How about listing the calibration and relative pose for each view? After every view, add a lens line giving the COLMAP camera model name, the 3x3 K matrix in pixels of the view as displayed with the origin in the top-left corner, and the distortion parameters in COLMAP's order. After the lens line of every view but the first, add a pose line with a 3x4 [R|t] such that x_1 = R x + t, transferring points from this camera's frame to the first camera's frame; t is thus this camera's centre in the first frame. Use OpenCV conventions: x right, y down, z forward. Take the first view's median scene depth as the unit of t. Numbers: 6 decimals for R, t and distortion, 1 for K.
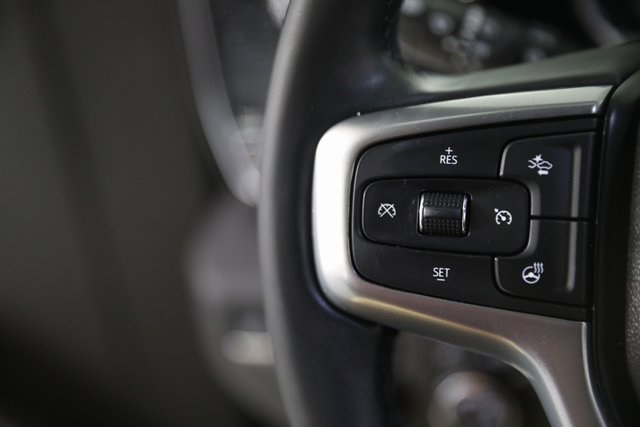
lens RADIAL K [[1083.7, 0, 320.0], [0, 1083.7, 213.5], [0, 0, 1]] dist [-0.015732, -0.027202]
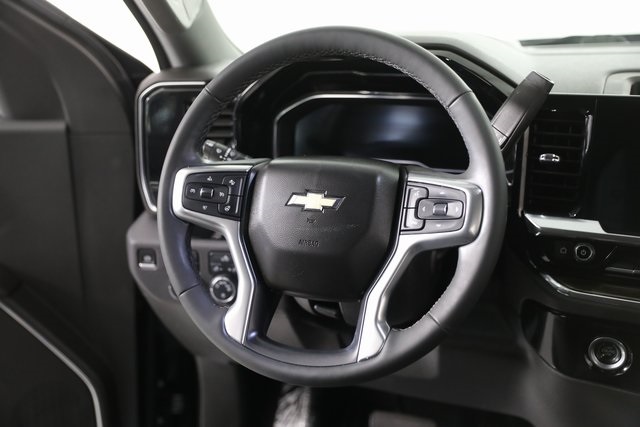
lens RADIAL K [[663.1, 0, 320.0], [0, 663.1, 213.5], [0, 0, 1]] dist [-0.002086, 0.012664]
pose [[0.978987, 0.102509, 0.176283, 0.098979], [-0.076492, 0.985945, -0.148532, 0.399548], [-0.189031, 0.131926, 0.973069, -1.401489]]
